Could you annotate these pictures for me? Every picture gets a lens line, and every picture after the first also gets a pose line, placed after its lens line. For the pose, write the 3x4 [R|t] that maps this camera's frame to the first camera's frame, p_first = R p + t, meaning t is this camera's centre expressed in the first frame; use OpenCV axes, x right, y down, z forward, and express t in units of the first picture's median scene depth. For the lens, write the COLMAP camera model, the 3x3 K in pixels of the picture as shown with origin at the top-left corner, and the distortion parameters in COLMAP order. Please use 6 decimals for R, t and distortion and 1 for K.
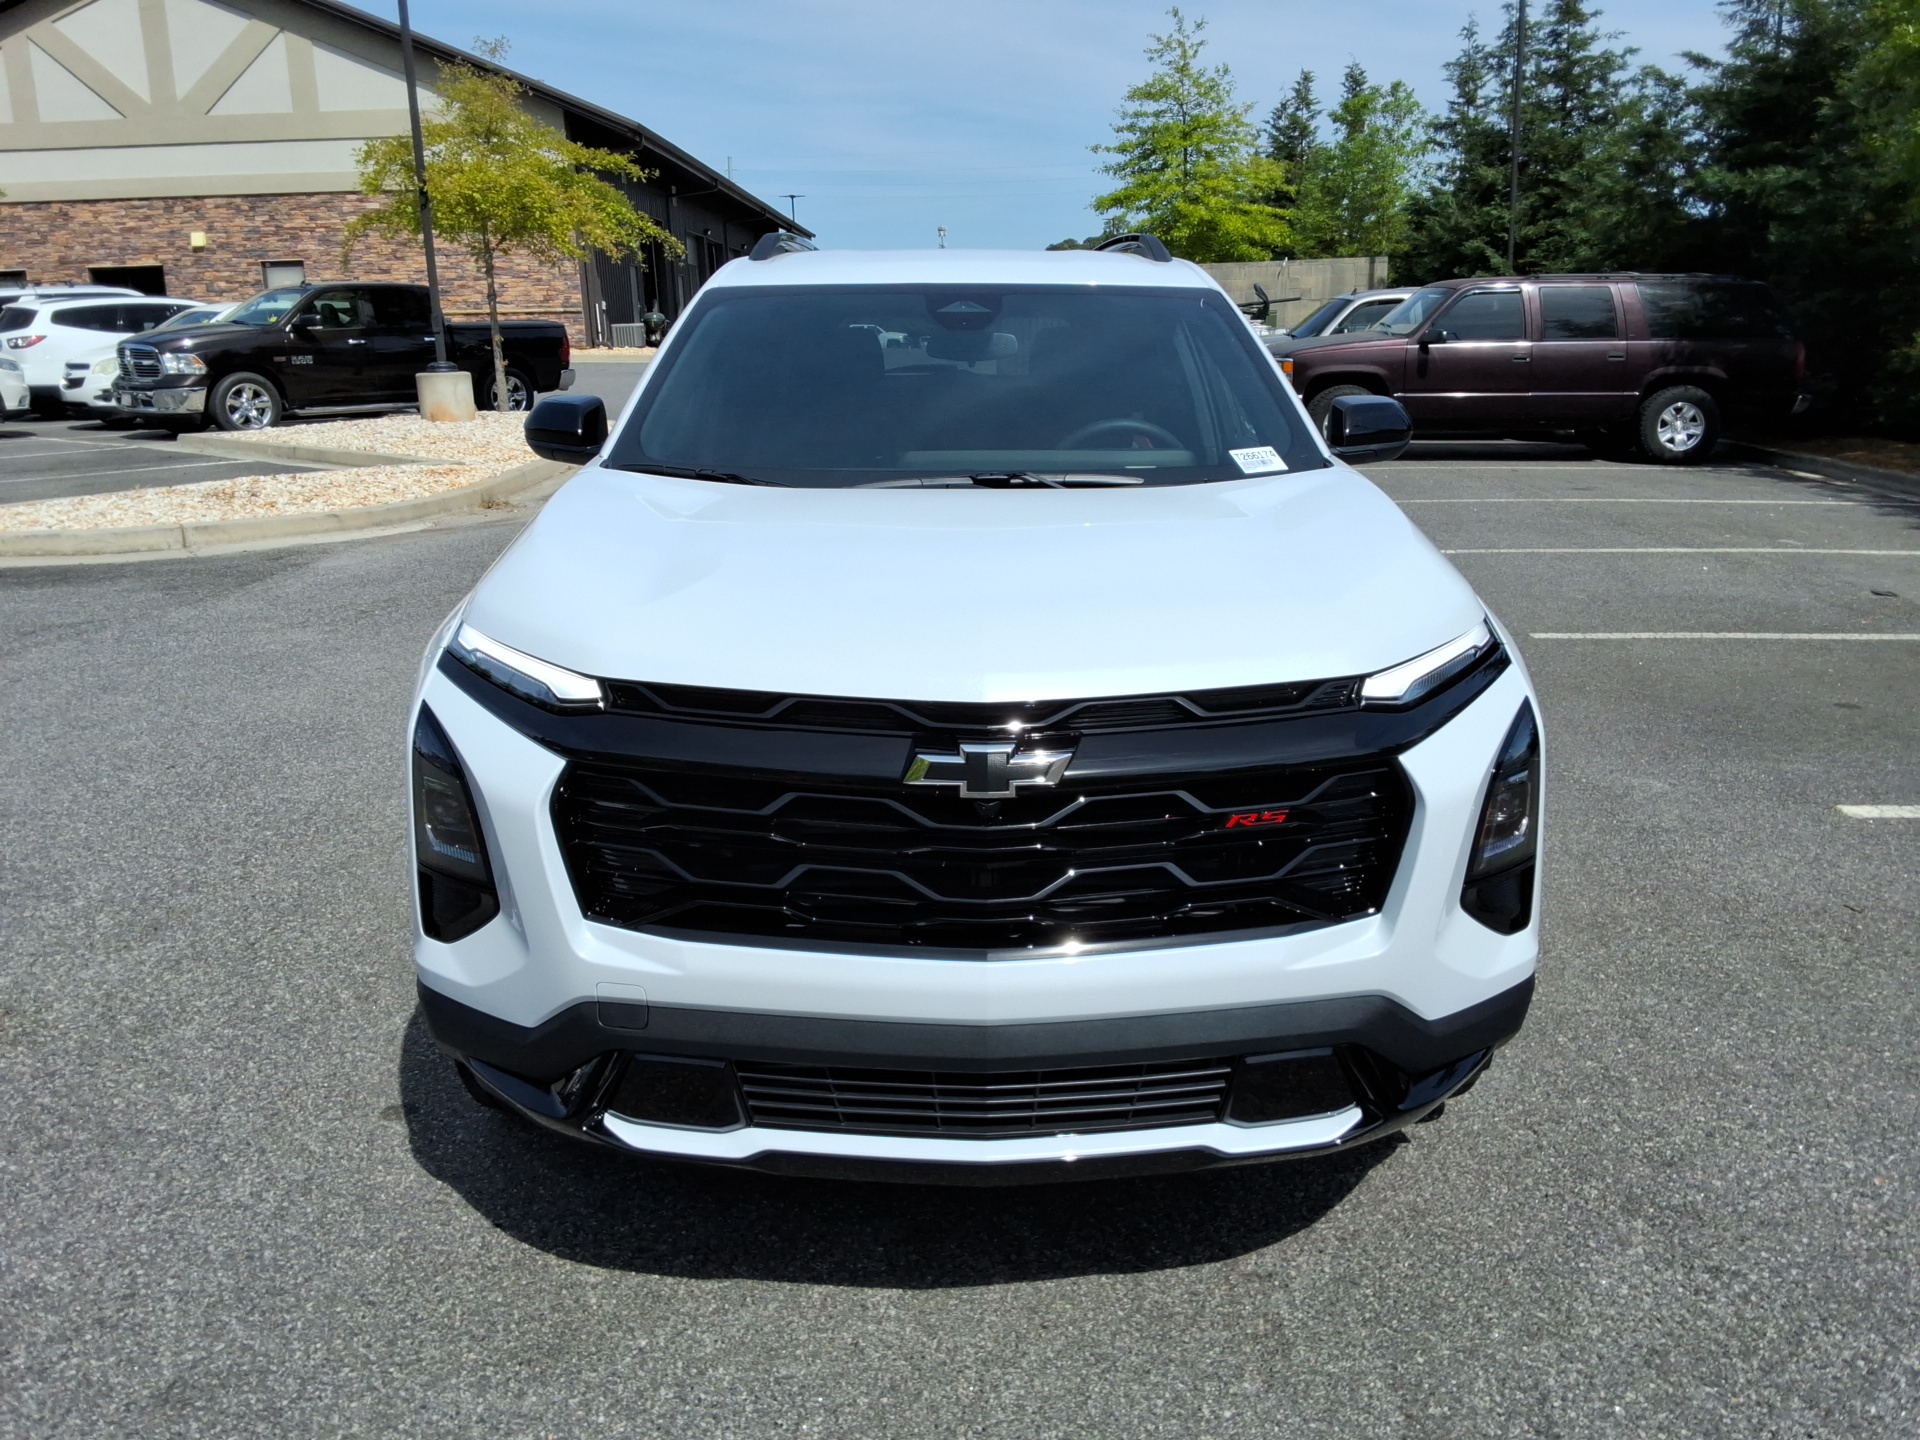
lens RADIAL K [[1587.4, 0, 998.4], [0, 1587.4, 715.5], [0, 0, 1]] dist [0.086375, -0.126645]
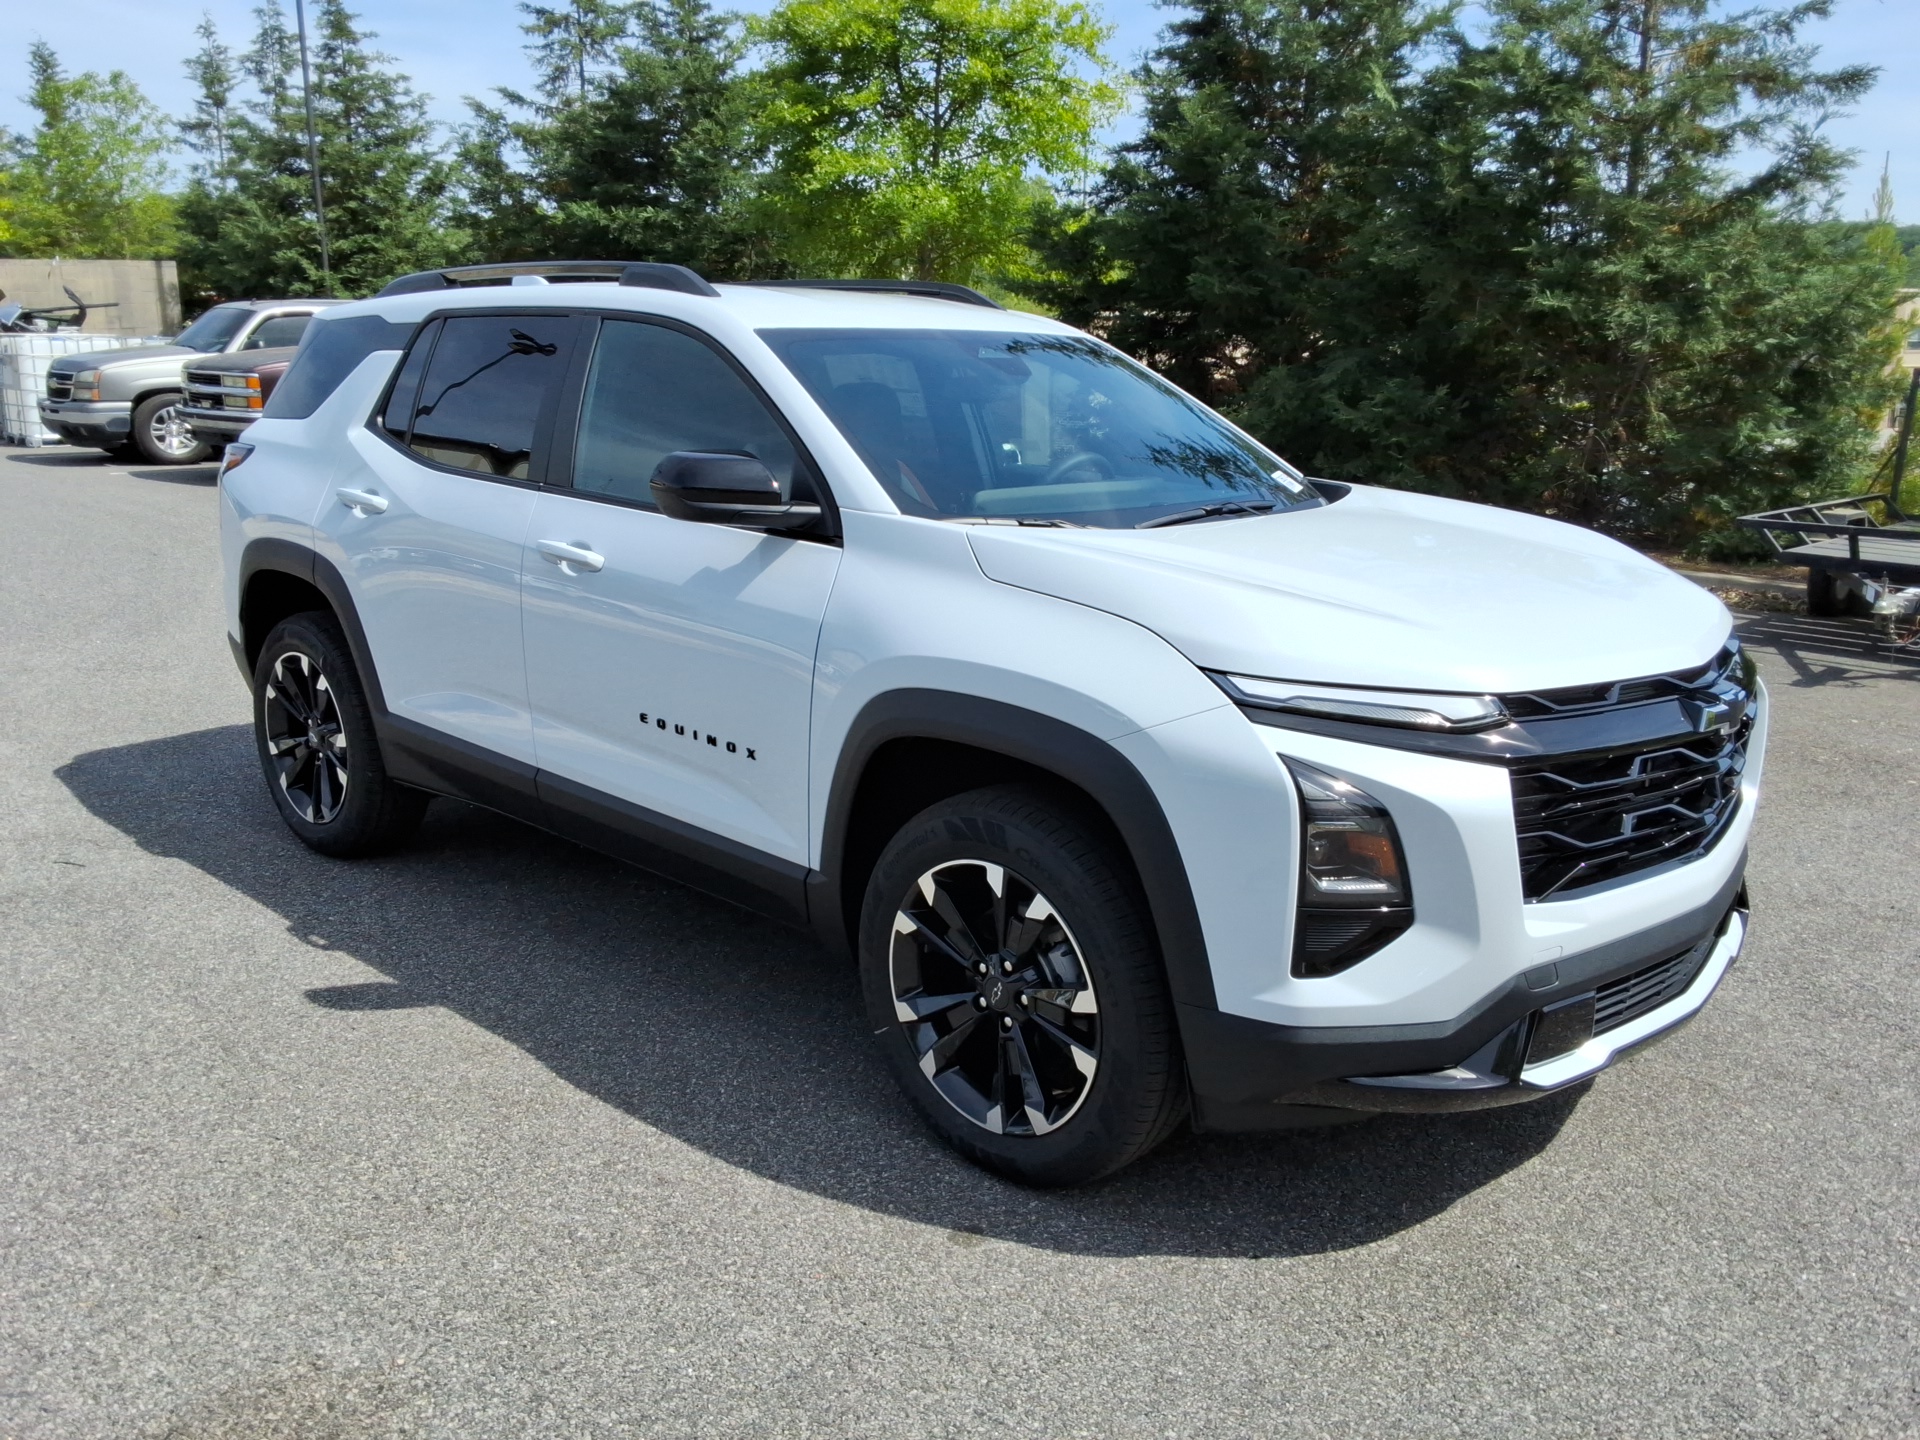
lens RADIAL K [[1587.4, 0, 946.6], [0, 1587.4, 706.3], [0, 0, 1]] dist [0.086375, -0.126645]
pose [[0.721077, -0.141848, 0.678179, -0.112860], [0.149684, 0.987596, 0.047413, -0.010981], [-0.676493, 0.067324, 0.733365, 0.037445]]
